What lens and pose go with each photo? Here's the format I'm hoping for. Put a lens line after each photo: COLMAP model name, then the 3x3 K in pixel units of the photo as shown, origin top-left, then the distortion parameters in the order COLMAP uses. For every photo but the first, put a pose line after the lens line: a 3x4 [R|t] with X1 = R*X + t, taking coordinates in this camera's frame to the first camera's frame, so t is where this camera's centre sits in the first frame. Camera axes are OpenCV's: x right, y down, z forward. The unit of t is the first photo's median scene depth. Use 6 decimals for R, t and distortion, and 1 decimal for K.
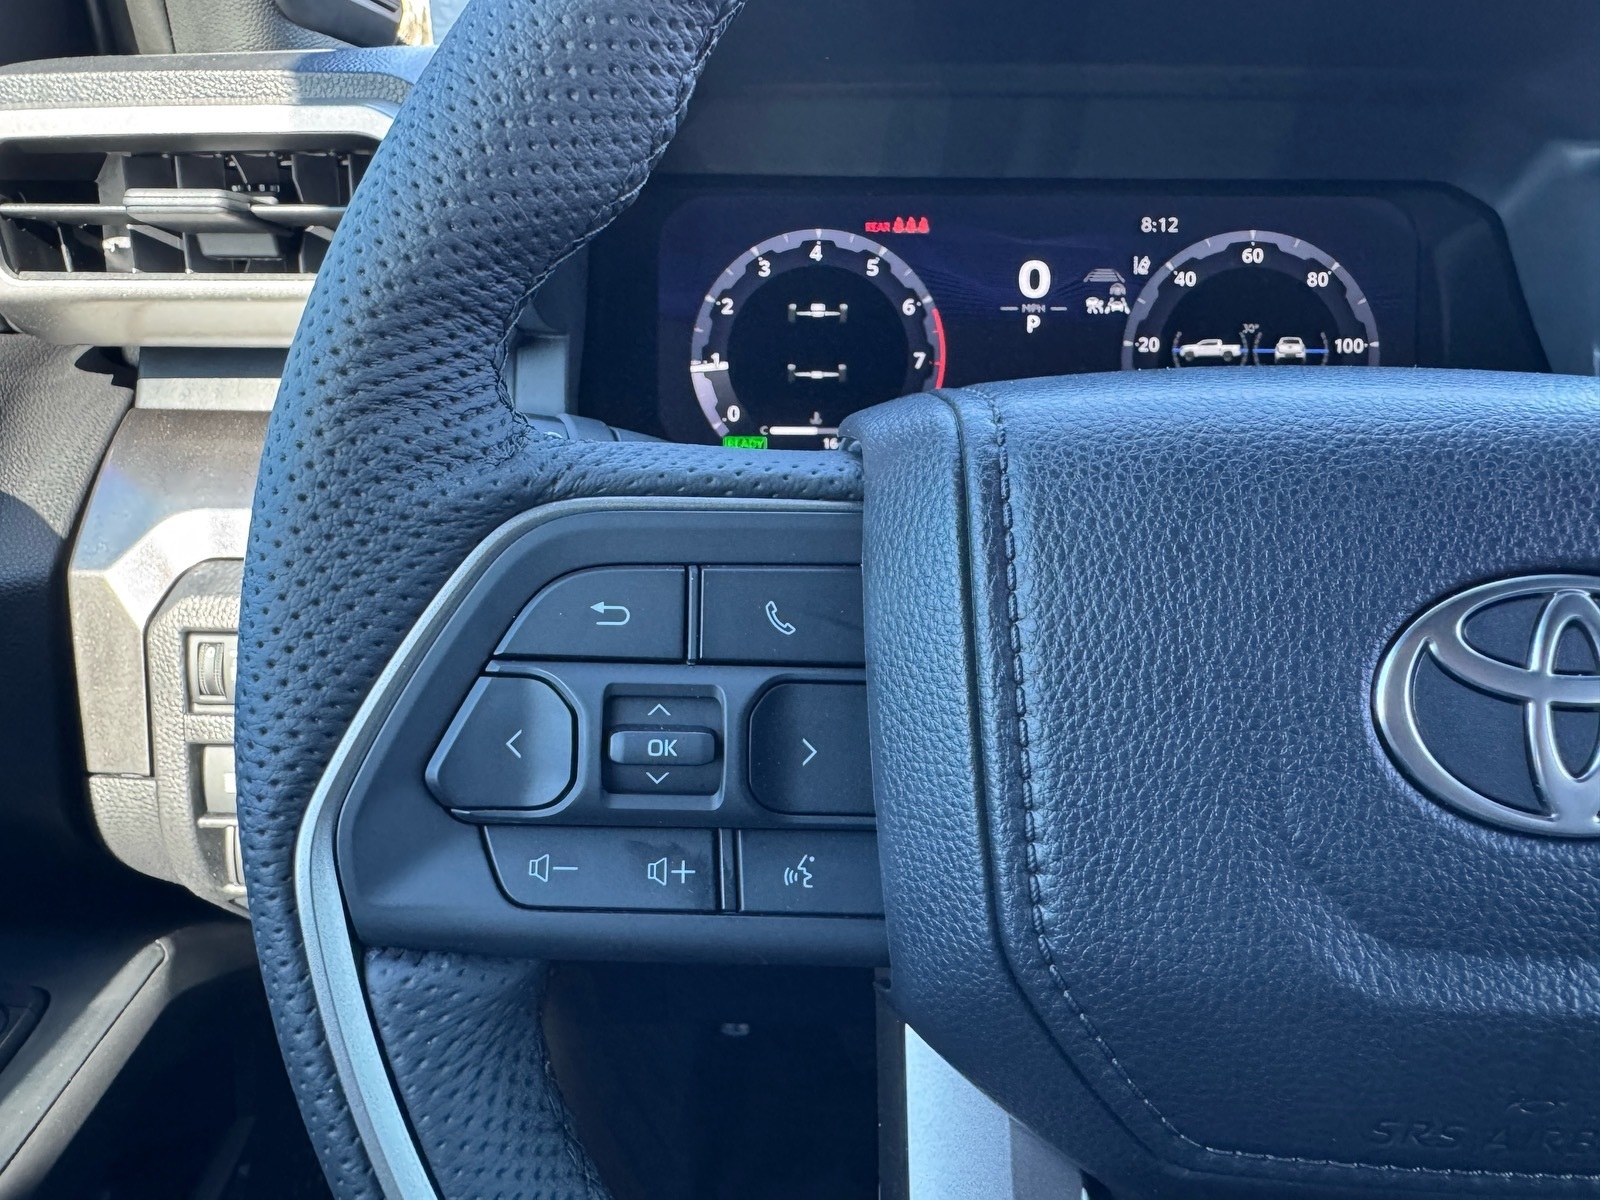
lens RADIAL K [[1126.3, 0, 729.3], [0, 1126.3, 601.0], [0, 0, 1]] dist [-0.005559, -0.006296]
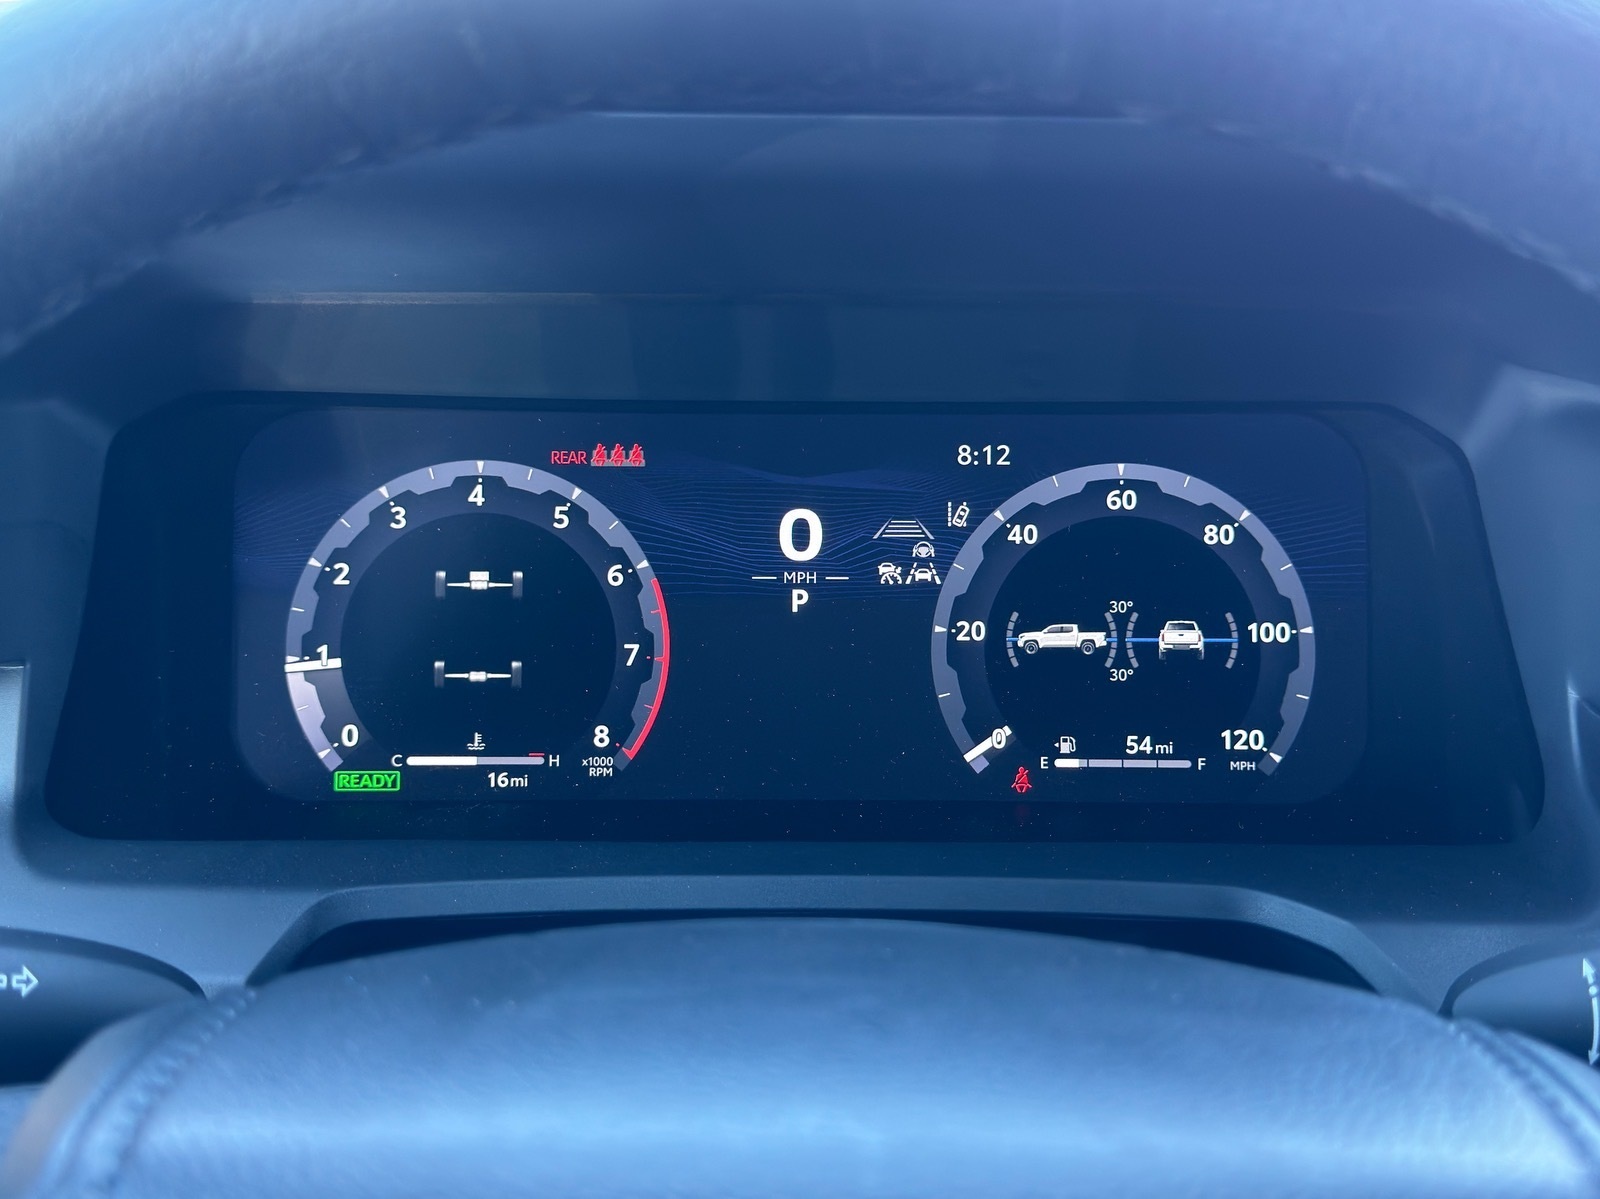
lens RADIAL K [[1762.2, 0, 800.0], [0, 1762.2, 599.5], [0, 0, 1]] dist [0.153704, -0.442804]
pose [[0.999566, -0.003877, 0.029213, 0.241206], [0.006354, 0.996344, -0.085195, -0.158287], [-0.028776, 0.085344, 0.995936, -0.049805]]
